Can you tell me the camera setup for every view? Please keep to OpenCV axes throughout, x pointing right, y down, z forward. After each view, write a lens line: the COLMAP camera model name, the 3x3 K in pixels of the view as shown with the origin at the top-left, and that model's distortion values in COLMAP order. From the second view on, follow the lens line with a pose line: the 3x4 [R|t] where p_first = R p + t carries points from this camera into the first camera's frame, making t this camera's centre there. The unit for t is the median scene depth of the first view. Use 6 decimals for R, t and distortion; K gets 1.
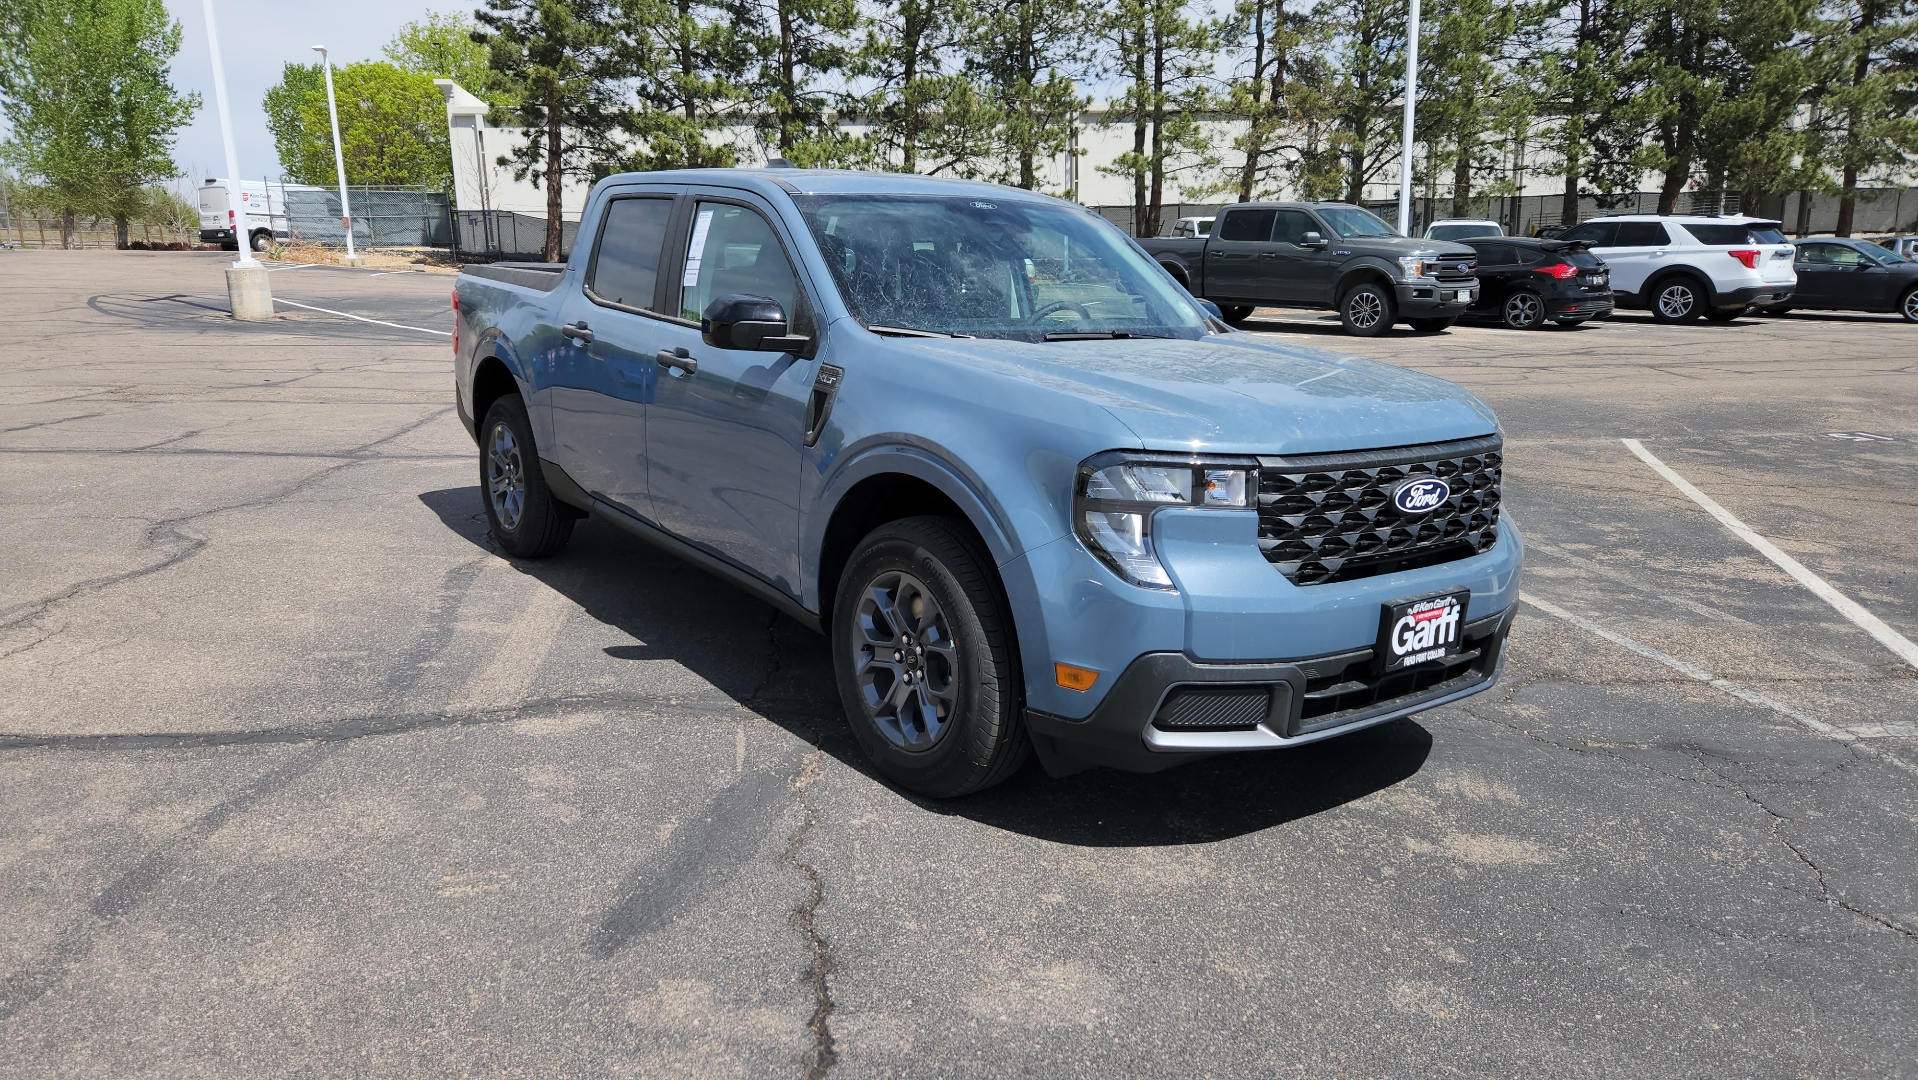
lens RADIAL K [[1284.9, 0, 916.3], [0, 1284.9, 523.0], [0, 0, 1]] dist [0.067804, -0.054054]
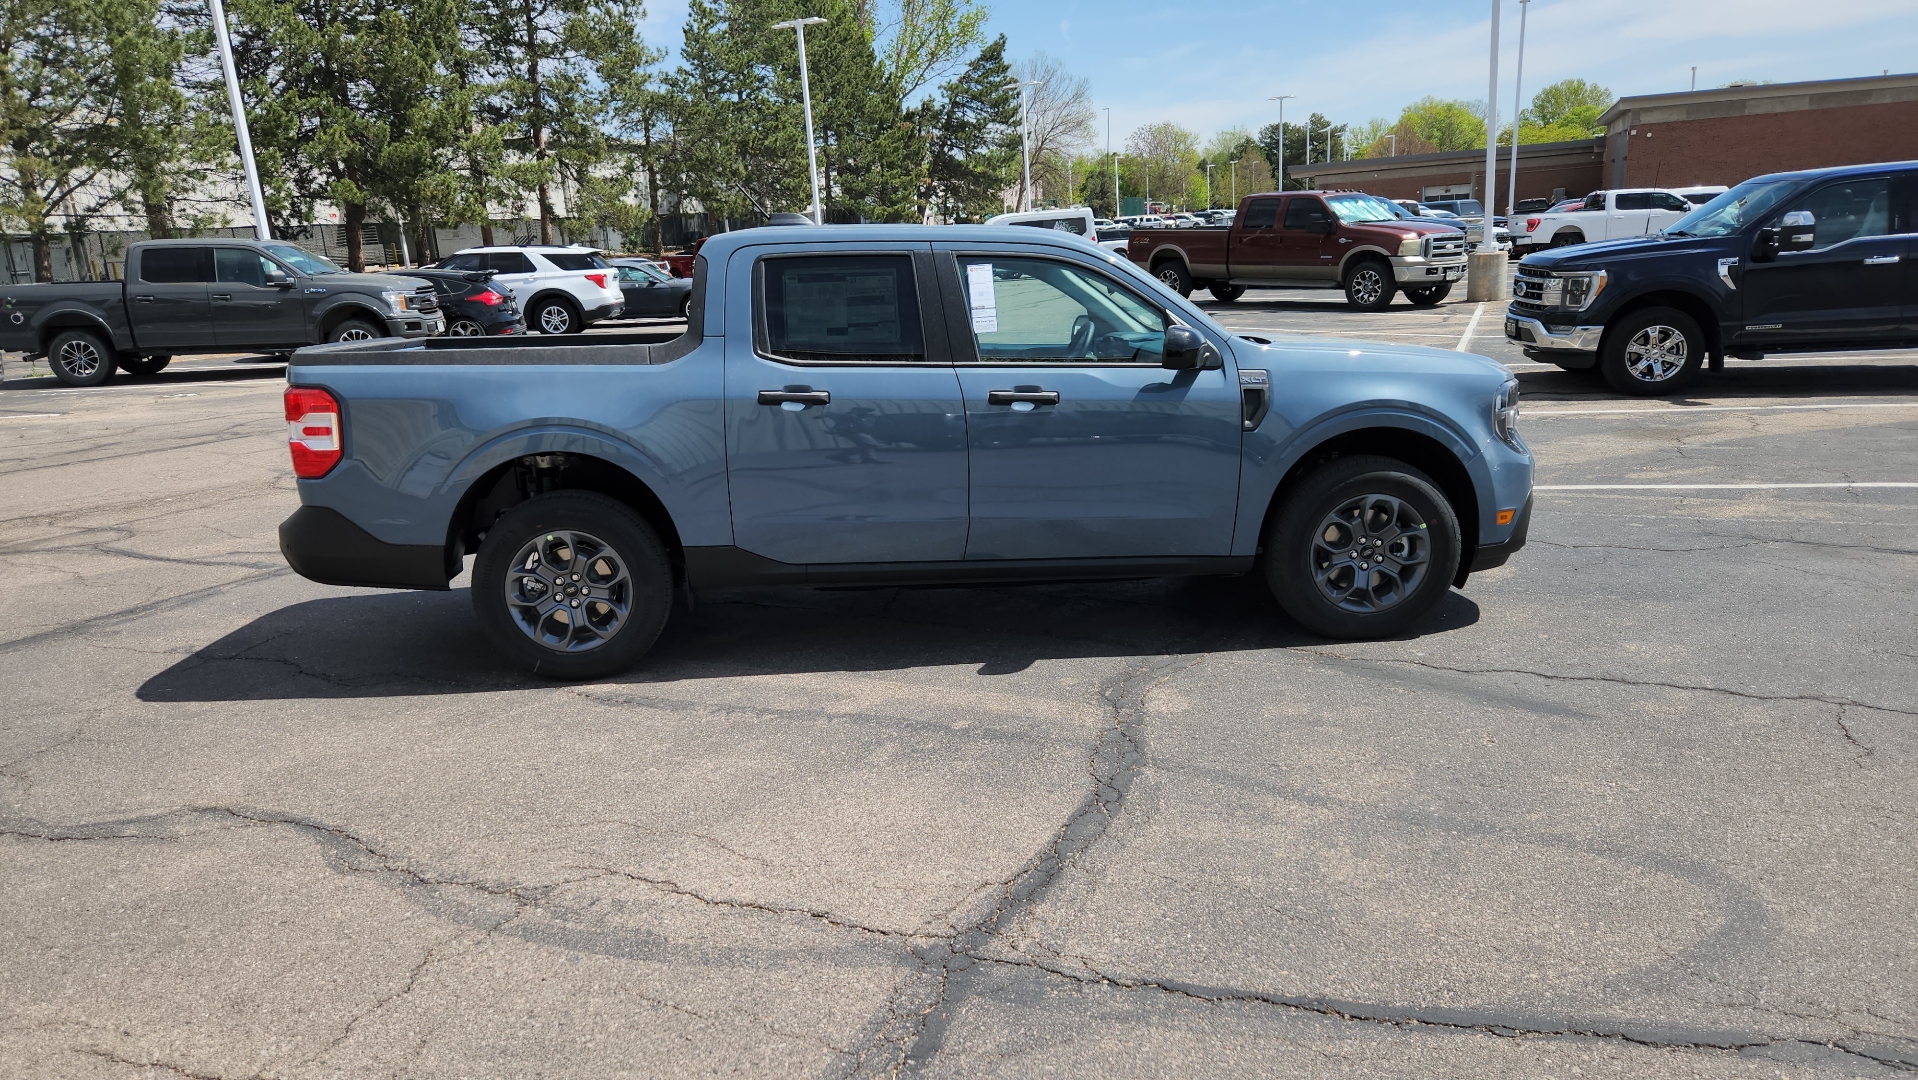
lens RADIAL K [[1284.9, 0, 923.3], [0, 1284.9, 559.9], [0, 0, 1]] dist [0.067804, -0.054054]
pose [[0.536855, -0.226860, 0.812602, -0.968450], [0.222600, 0.967128, 0.122937, -0.118960], [-0.813779, 0.114885, 0.569706, 0.363168]]
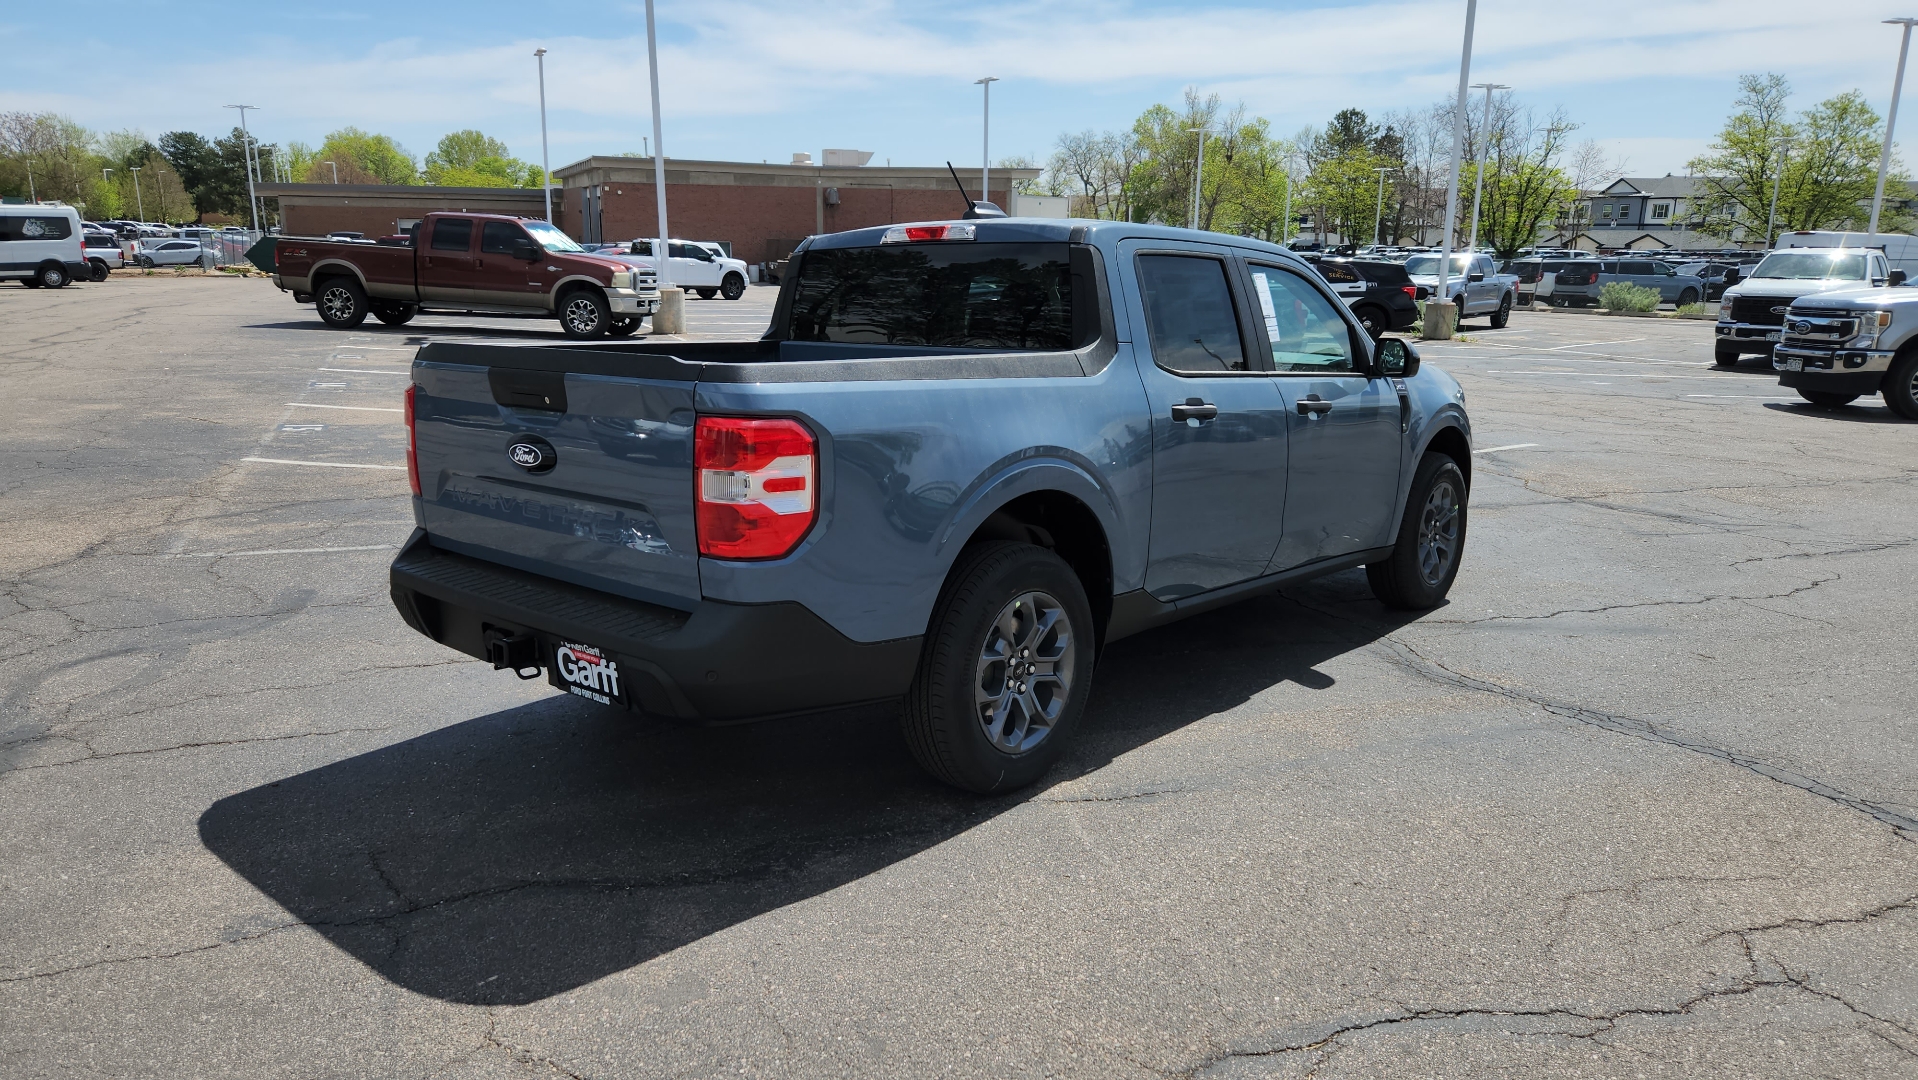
lens RADIAL K [[1283.6, 0, 922.0], [0, 1283.6, 540.7], [0, 0, 1]] dist [0.072911, -0.059195]
pose [[-0.206566, -0.213197, 0.954923, -1.004334], [0.188837, 0.948936, 0.252709, -0.299433], [-0.960037, 0.232526, -0.155759, 1.256736]]
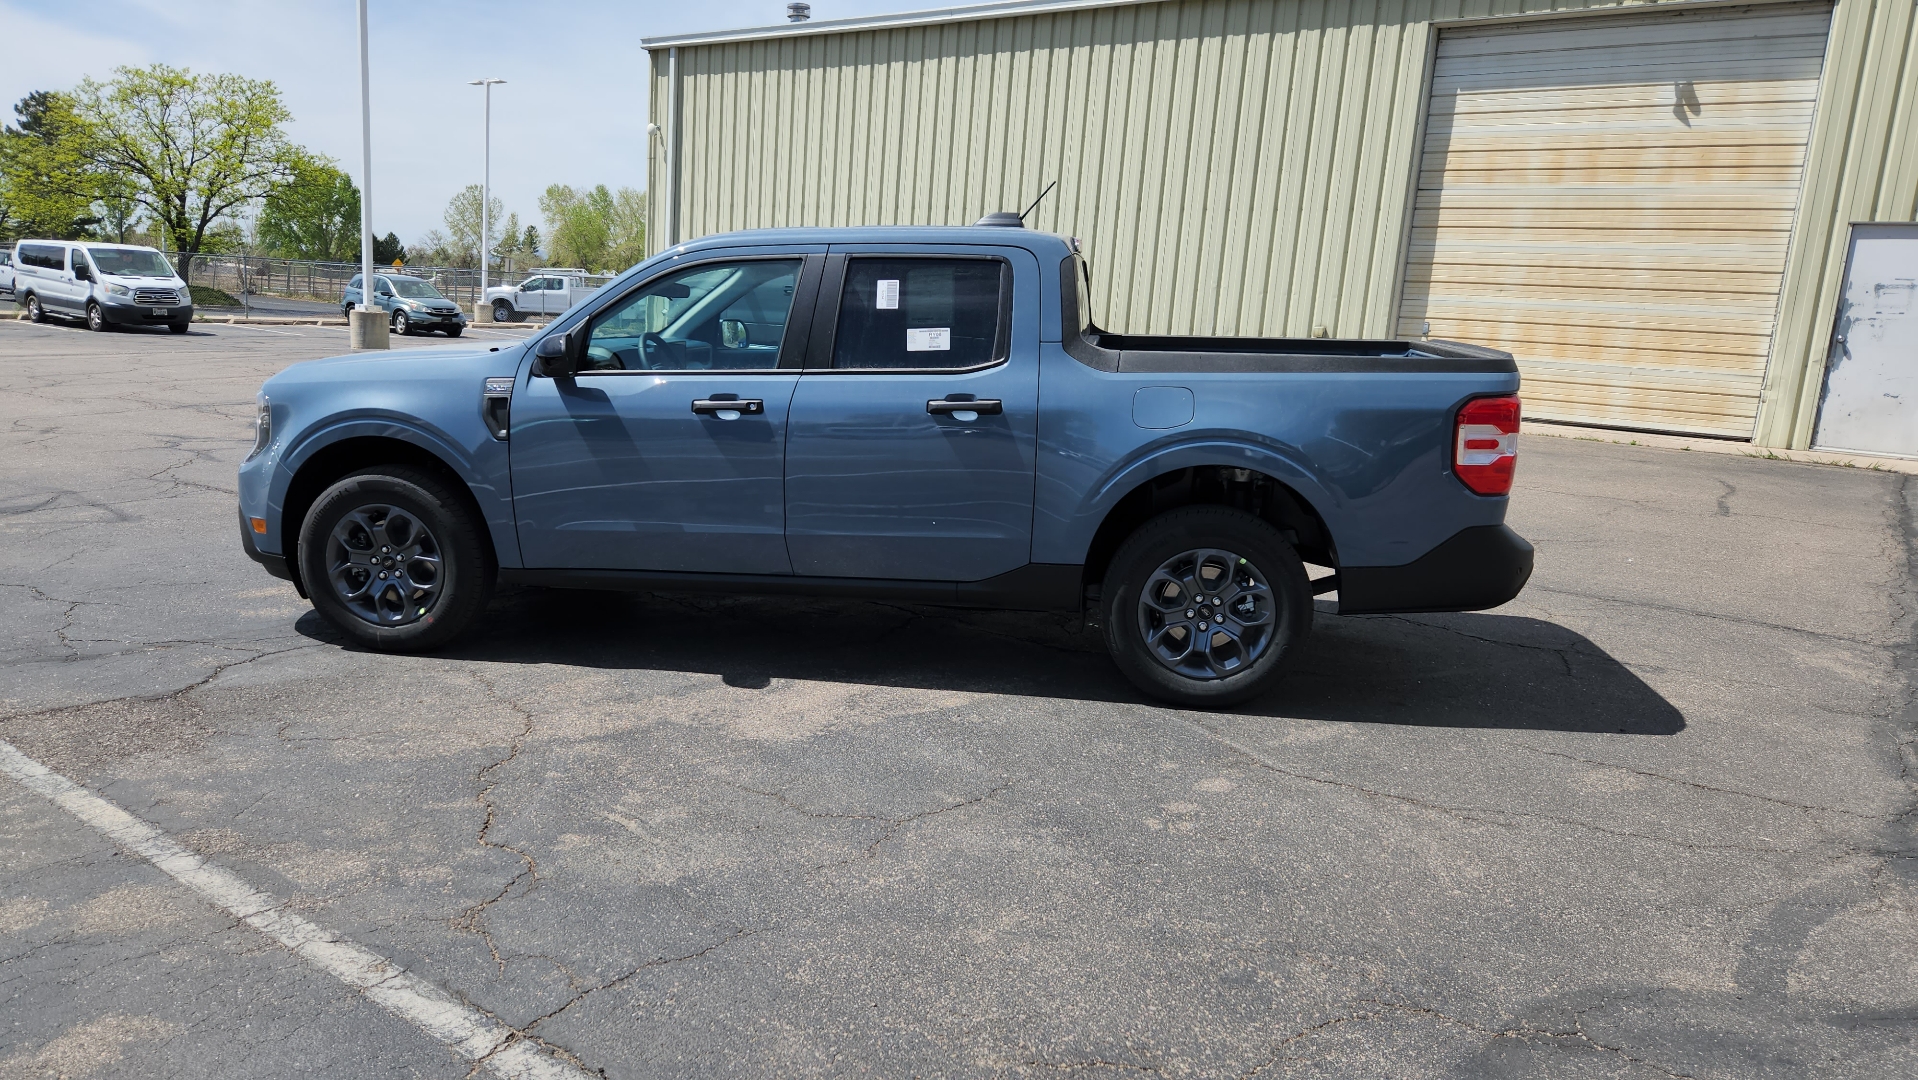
lens RADIAL K [[1283.6, 0, 938.2], [0, 1283.6, 521.8], [0, 0, 1]] dist [0.072911, -0.059195]
pose [[-0.697618, 0.085090, -0.711399, 0.662666], [-0.193487, 0.933656, 0.301413, -0.357183], [0.689850, 0.347917, -0.634871, 1.711051]]
